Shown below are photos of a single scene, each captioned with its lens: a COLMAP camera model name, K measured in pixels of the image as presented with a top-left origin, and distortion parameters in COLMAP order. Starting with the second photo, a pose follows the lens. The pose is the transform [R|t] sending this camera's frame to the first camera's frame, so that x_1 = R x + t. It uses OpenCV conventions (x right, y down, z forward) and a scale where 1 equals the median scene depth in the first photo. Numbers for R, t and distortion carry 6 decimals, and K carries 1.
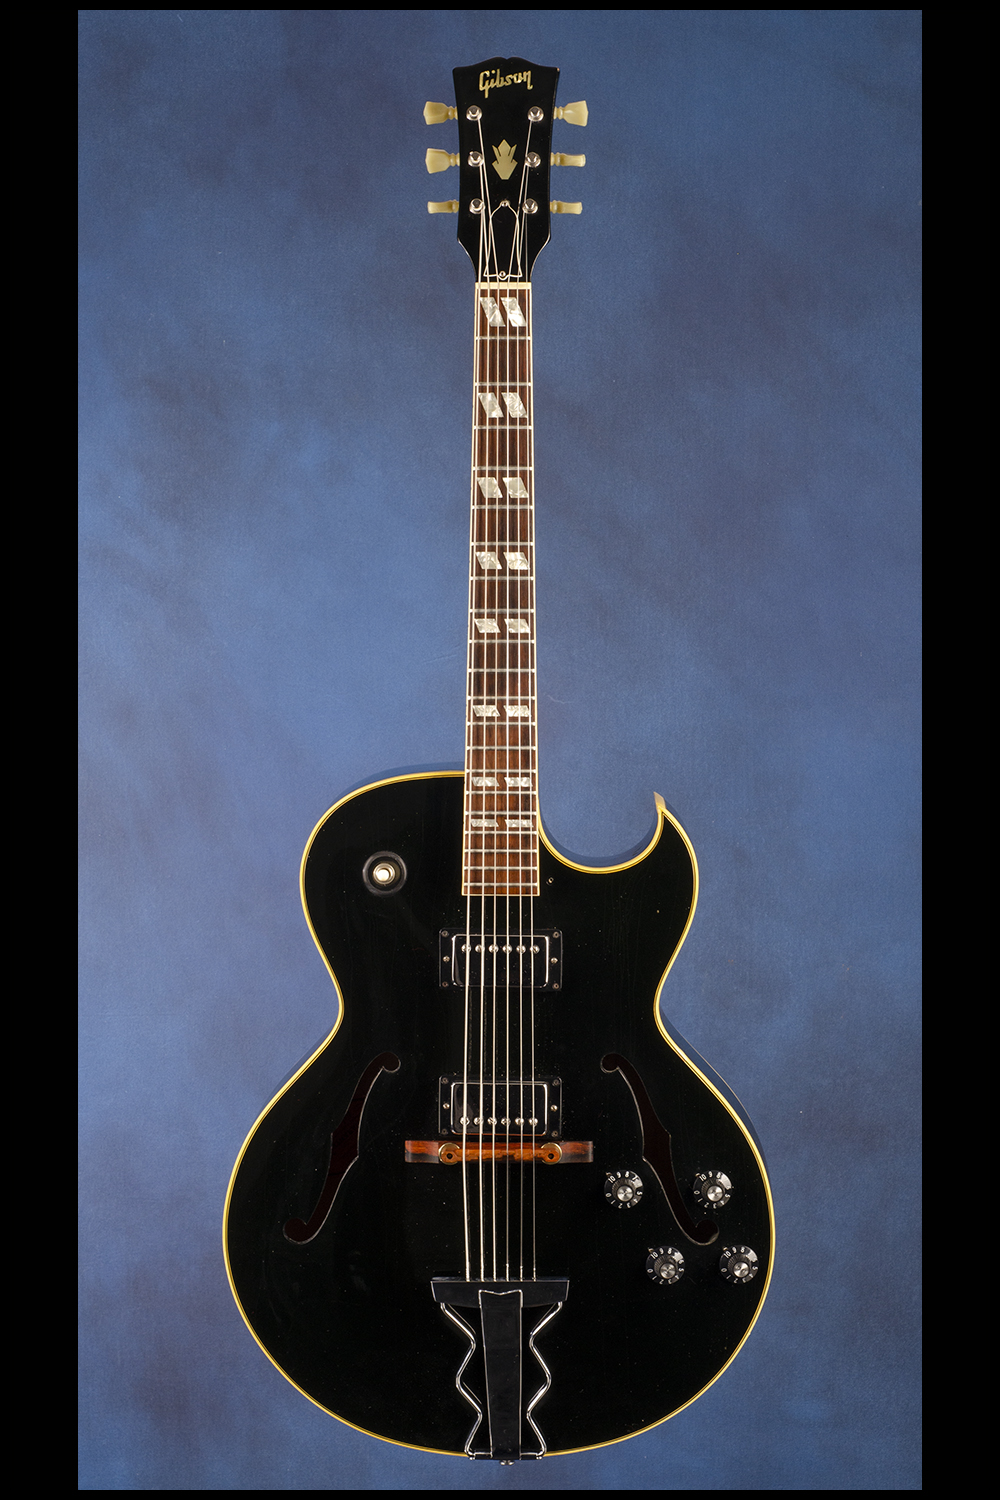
lens RADIAL K [[9136.6, 0, 552.6], [0, 9136.6, 715.3], [0, 0, 1]] dist [0.839334, 0.000000]
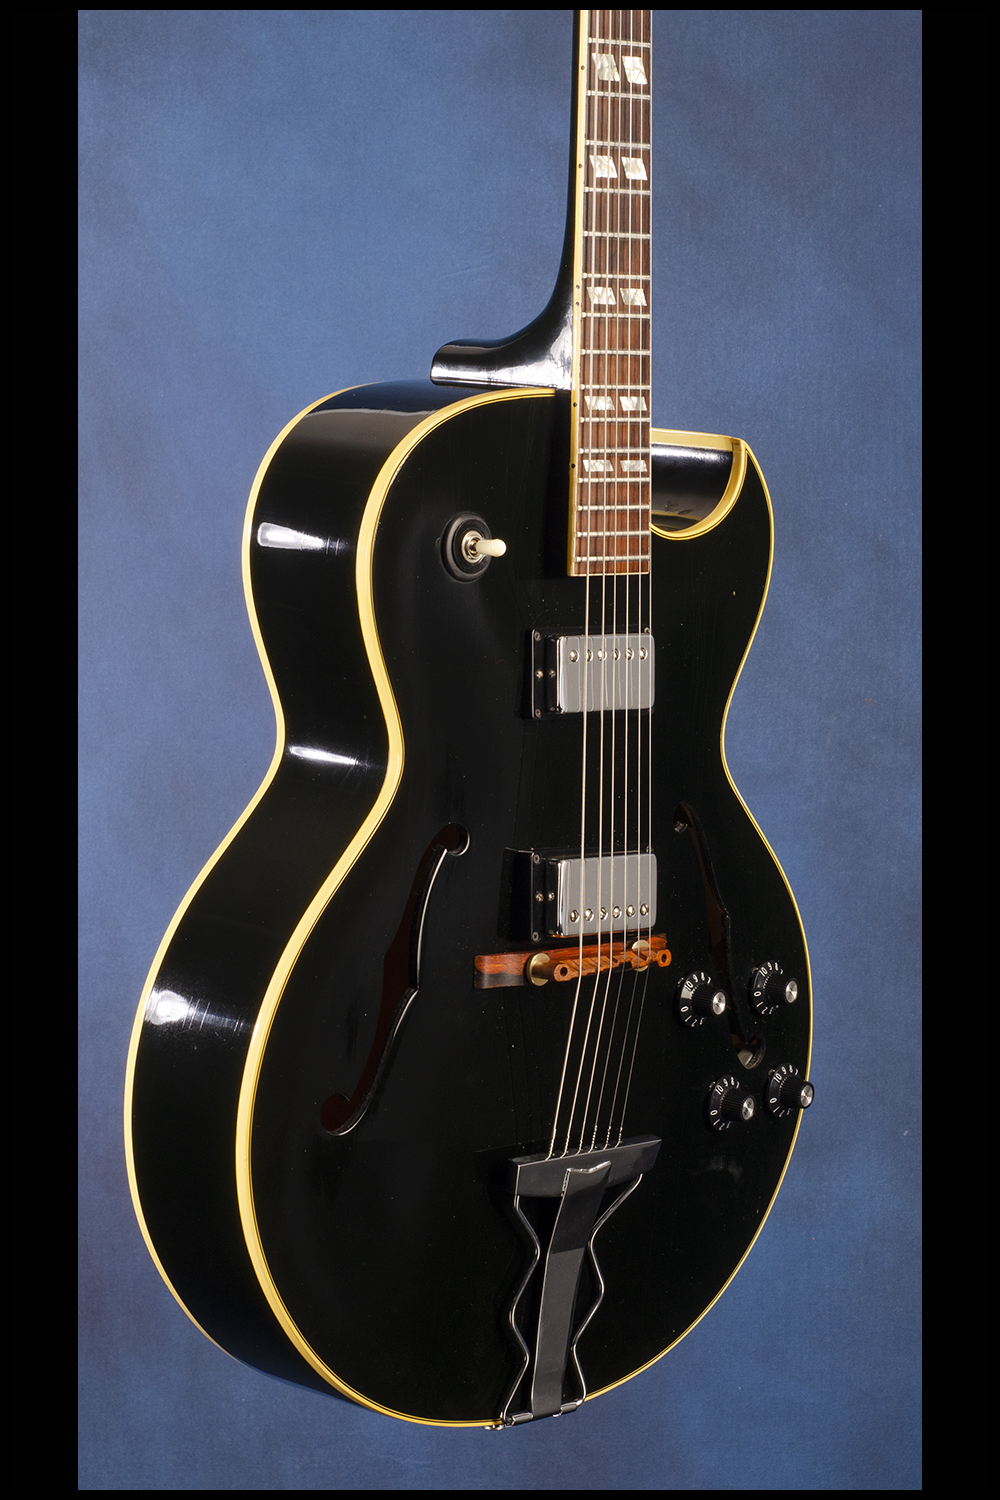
lens RADIAL K [[9136.6, 0, 478.0], [0, 9136.6, 791.4], [0, 0, 1]] dist [0.839334, 0.000000]
pose [[0.999900, 0.010042, 0.009971, -0.018045], [-0.010356, 0.999436, 0.031959, 0.011489], [-0.009645, -0.032060, 0.999439, 0.285606]]
